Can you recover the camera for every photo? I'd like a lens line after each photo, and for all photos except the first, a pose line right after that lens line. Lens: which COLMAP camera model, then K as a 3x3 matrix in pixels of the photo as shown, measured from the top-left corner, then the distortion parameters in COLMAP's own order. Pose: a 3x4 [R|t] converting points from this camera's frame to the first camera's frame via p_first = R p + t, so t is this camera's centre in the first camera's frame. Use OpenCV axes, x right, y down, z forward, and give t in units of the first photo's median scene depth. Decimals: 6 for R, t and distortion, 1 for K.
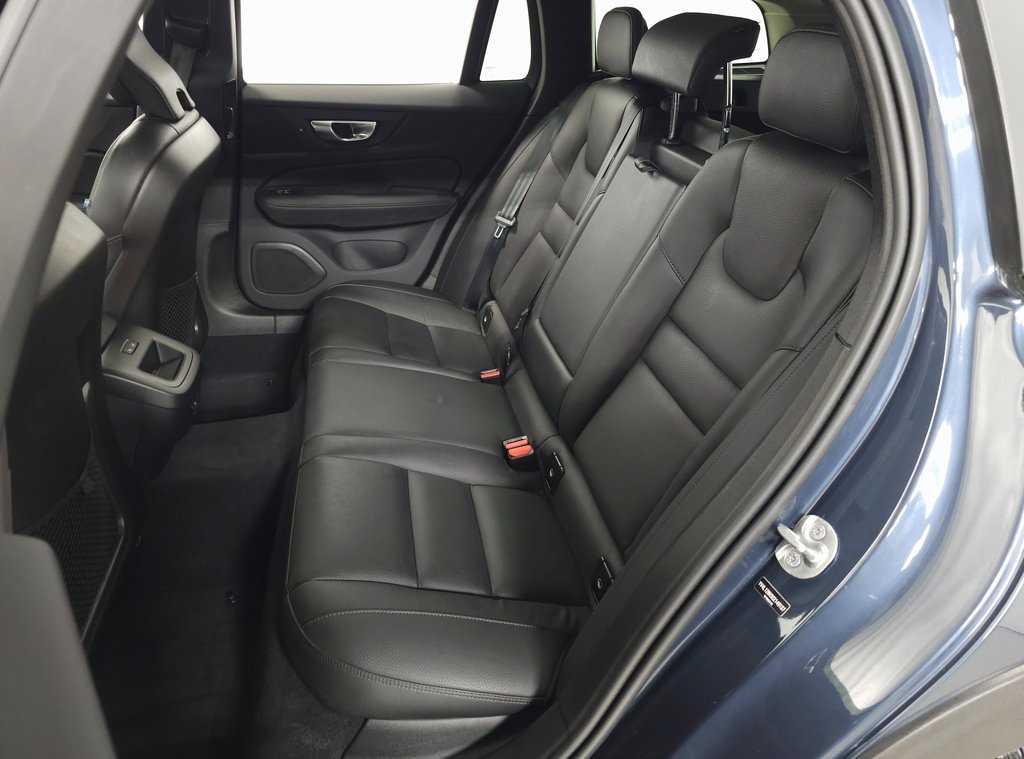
lens RADIAL K [[685.7, 0, 512.0], [0, 685.7, 379.5], [0, 0, 1]] dist [0.025084, -0.002956]
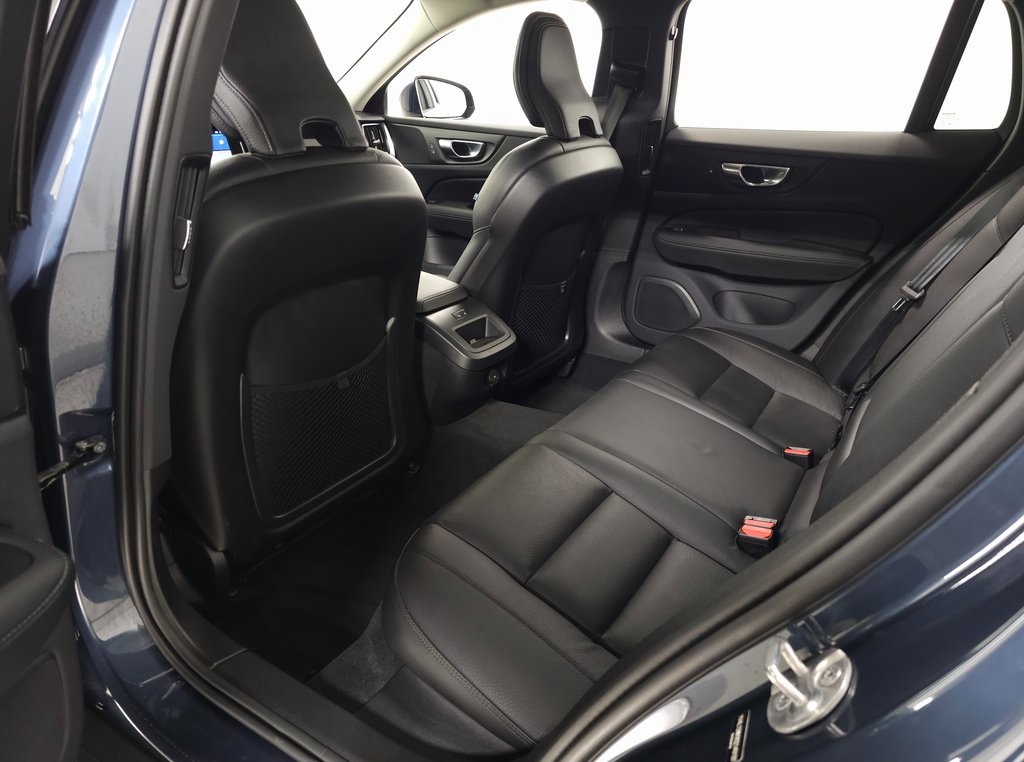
lens RADIAL K [[695.1, 0, 512.0], [0, 695.1, 381.0], [0, 0, 1]] dist [0.043832, -0.048033]
pose [[0.717881, 0.247094, -0.650839, 0.215080], [-0.331903, 0.943280, -0.007971, 0.028488], [0.611953, 0.221738, 0.759174, 0.113915]]
